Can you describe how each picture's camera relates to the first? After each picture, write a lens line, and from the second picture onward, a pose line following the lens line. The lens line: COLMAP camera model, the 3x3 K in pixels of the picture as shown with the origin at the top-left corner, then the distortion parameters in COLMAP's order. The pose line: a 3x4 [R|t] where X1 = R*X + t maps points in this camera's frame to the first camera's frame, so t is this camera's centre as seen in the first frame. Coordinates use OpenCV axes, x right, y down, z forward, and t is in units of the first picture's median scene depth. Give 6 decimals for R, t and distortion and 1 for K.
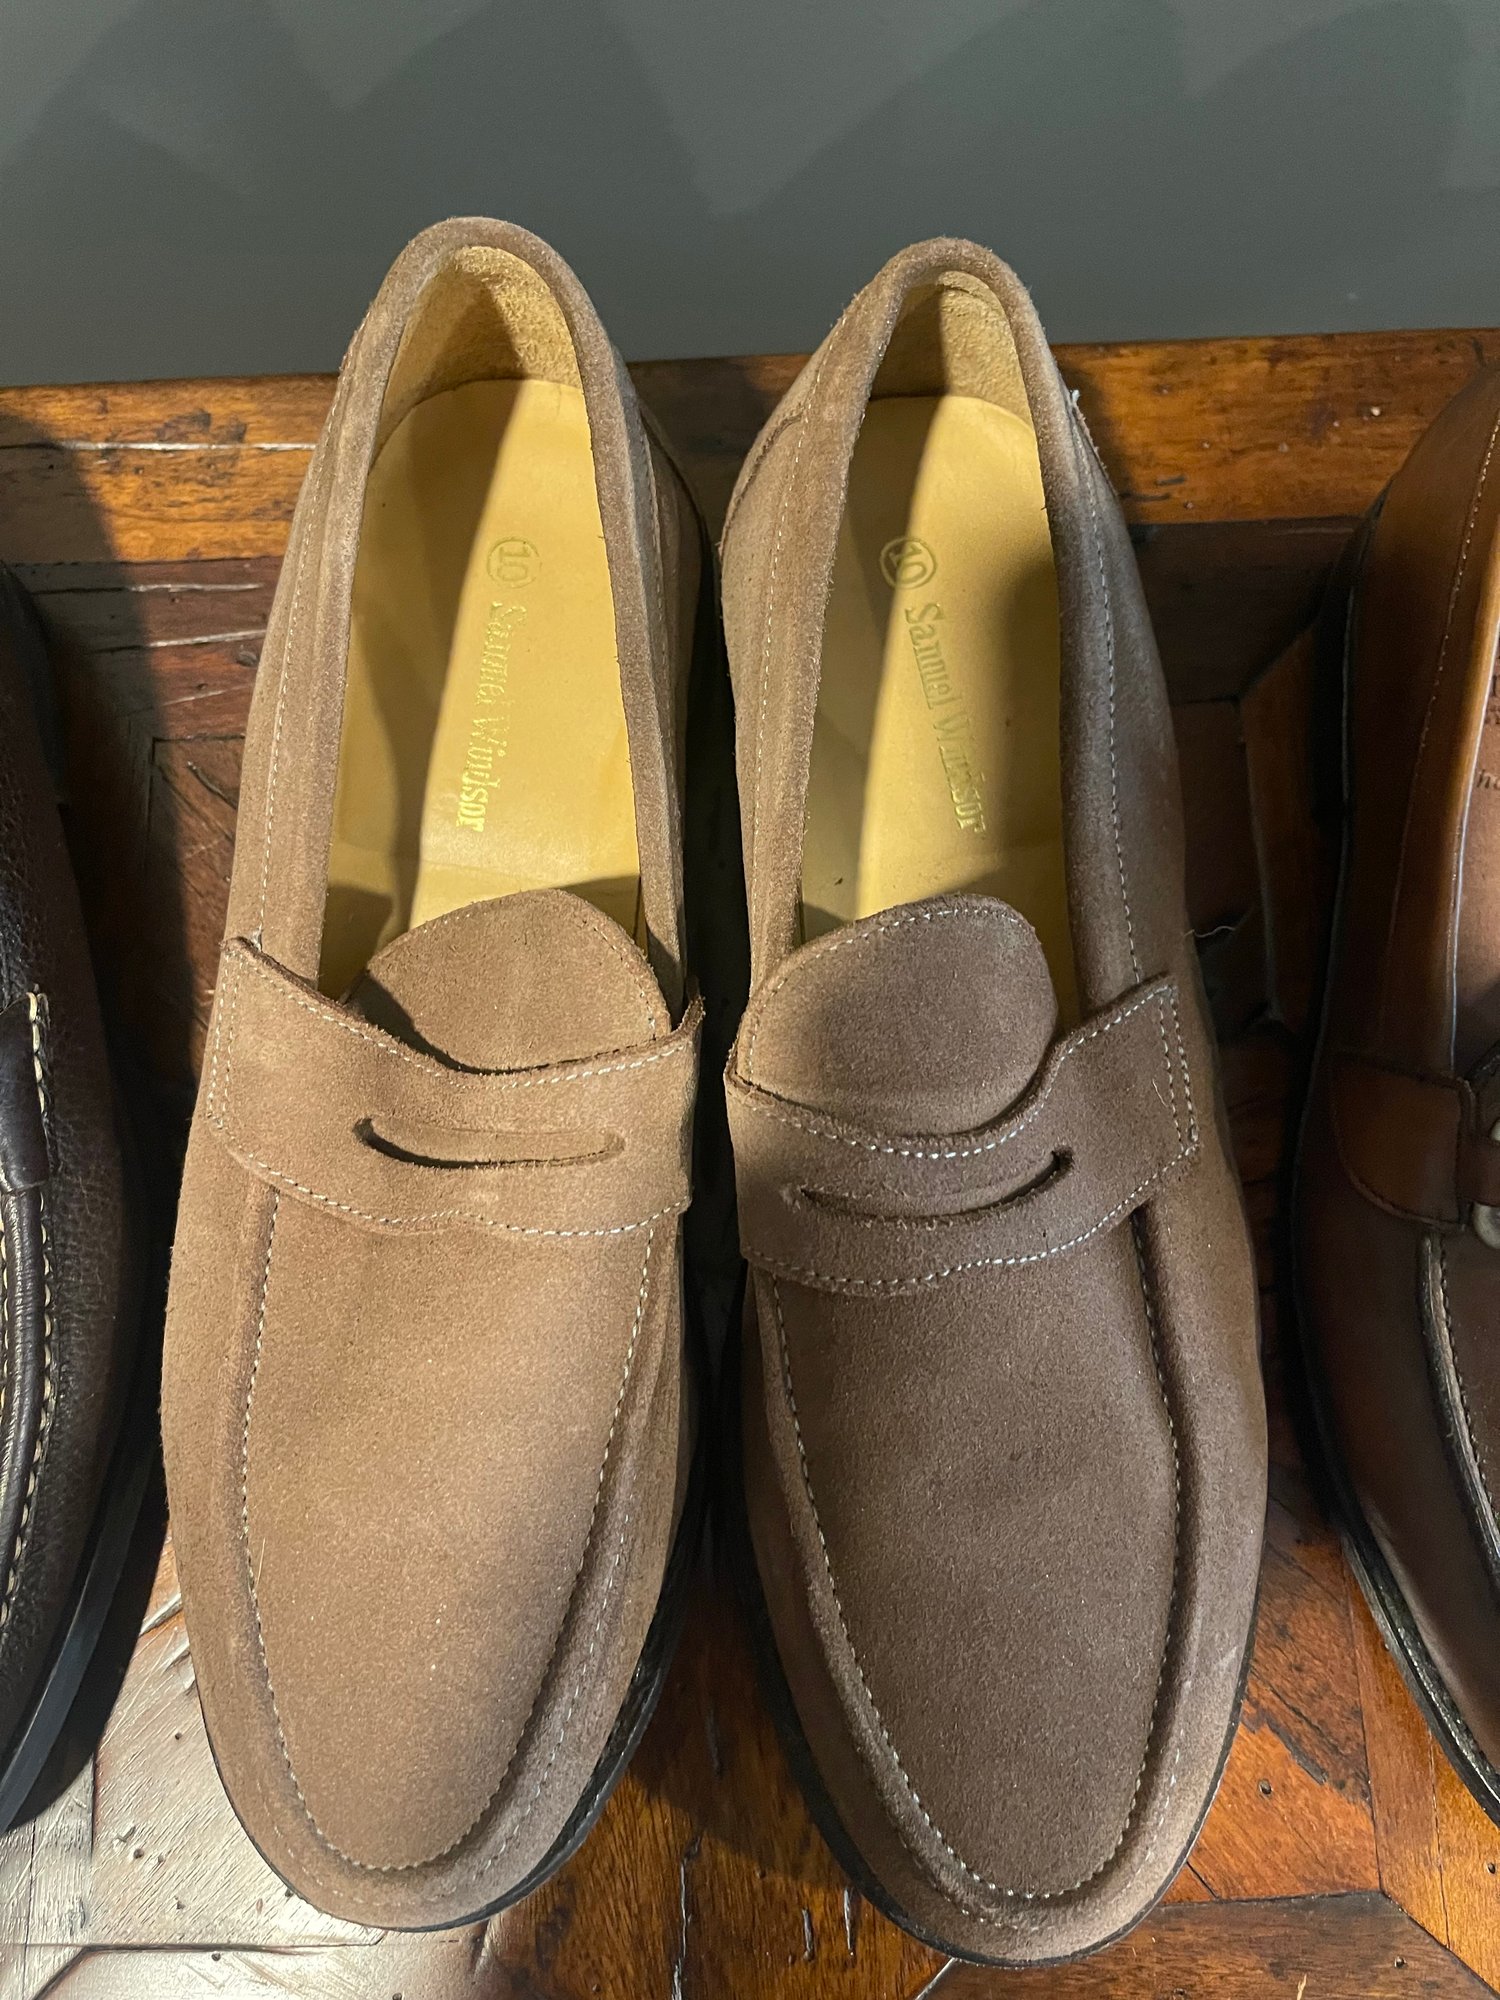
lens RADIAL K [[1479.6, 0, 744.2], [0, 1479.6, 1020.9], [0, 0, 1]] dist [0.003714, -0.019937]
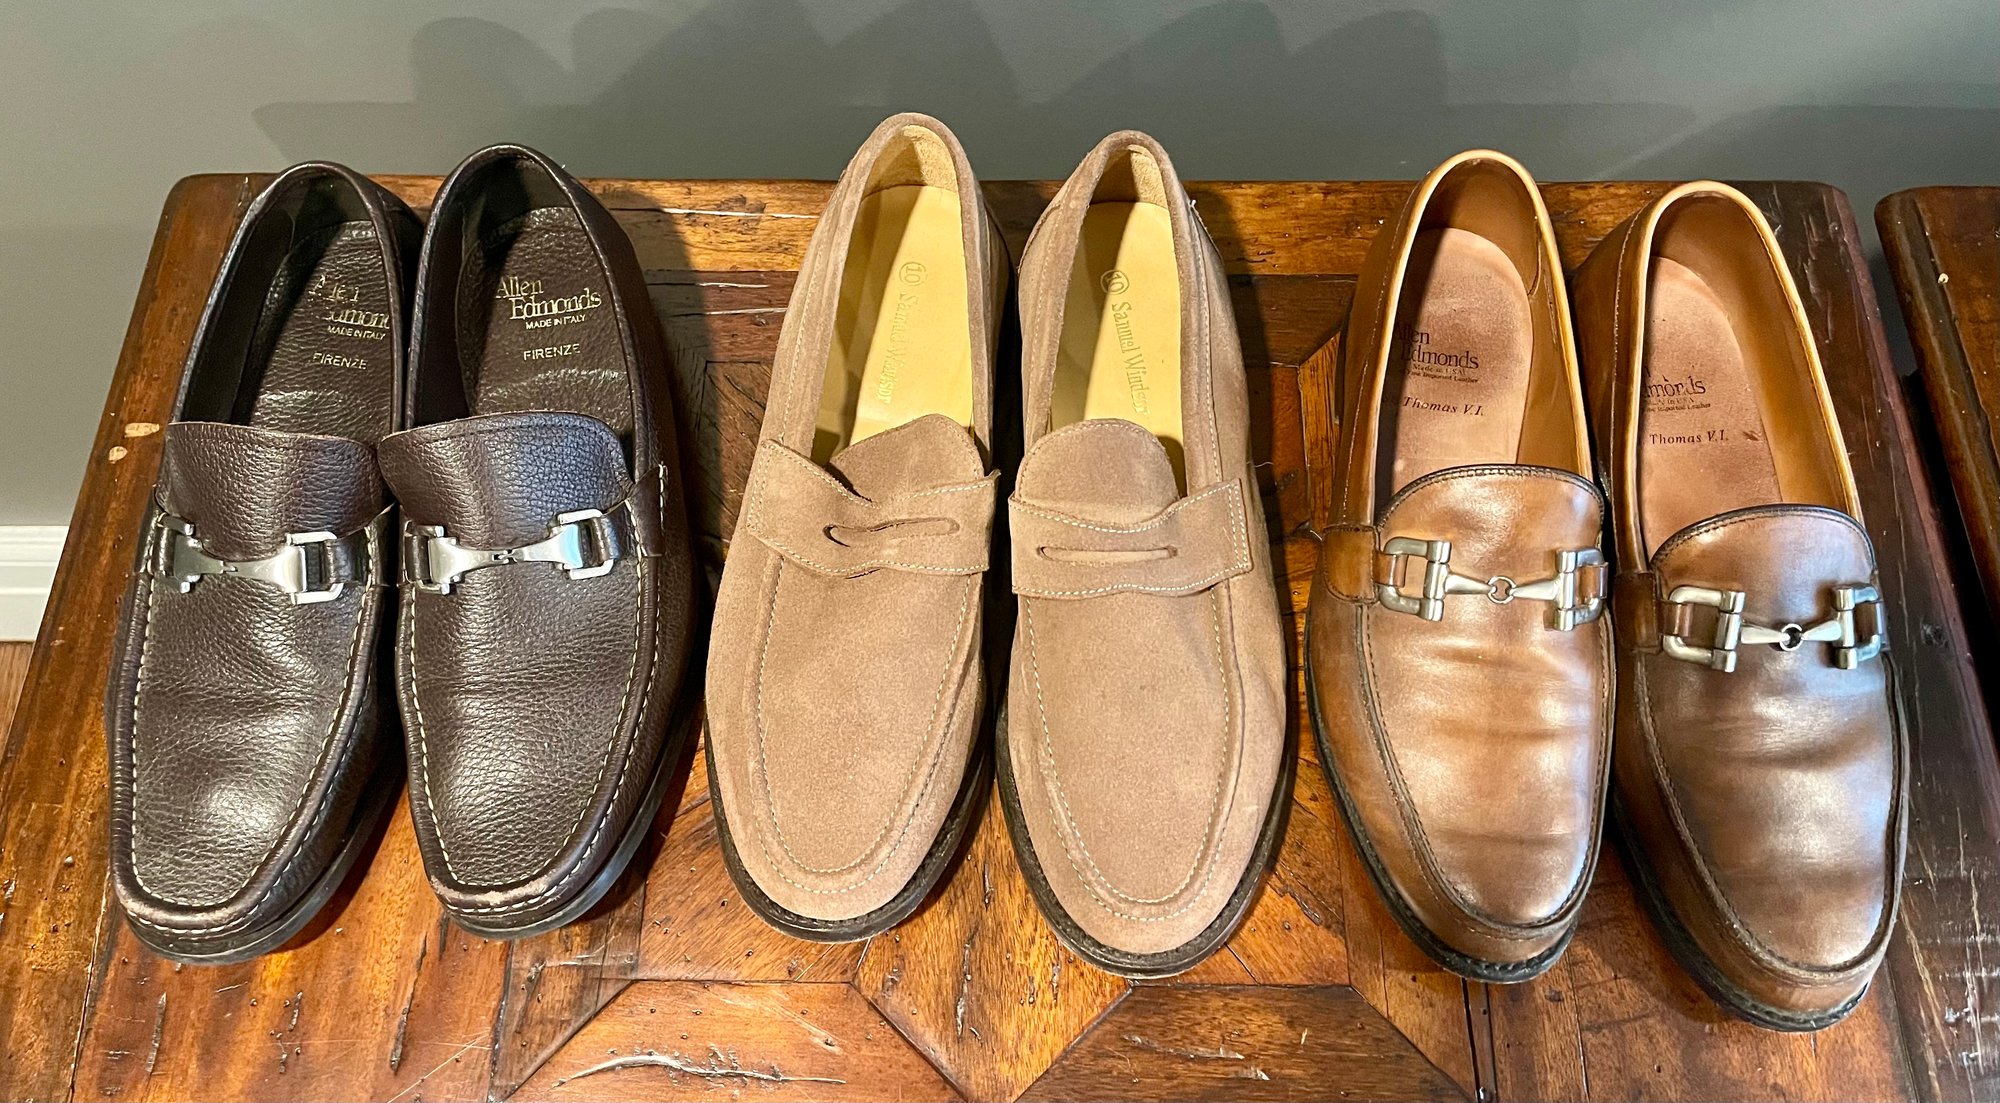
lens RADIAL K [[1543.7, 0, 995.8], [0, 1543.7, 551.9], [0, 0, 1]] dist [0.031999, 0.000649]
pose [[0.998665, 0.045444, -0.024544, 0.022285], [-0.049325, 0.980097, -0.192294, 0.471534], [0.015317, 0.193248, 0.981030, -1.002134]]
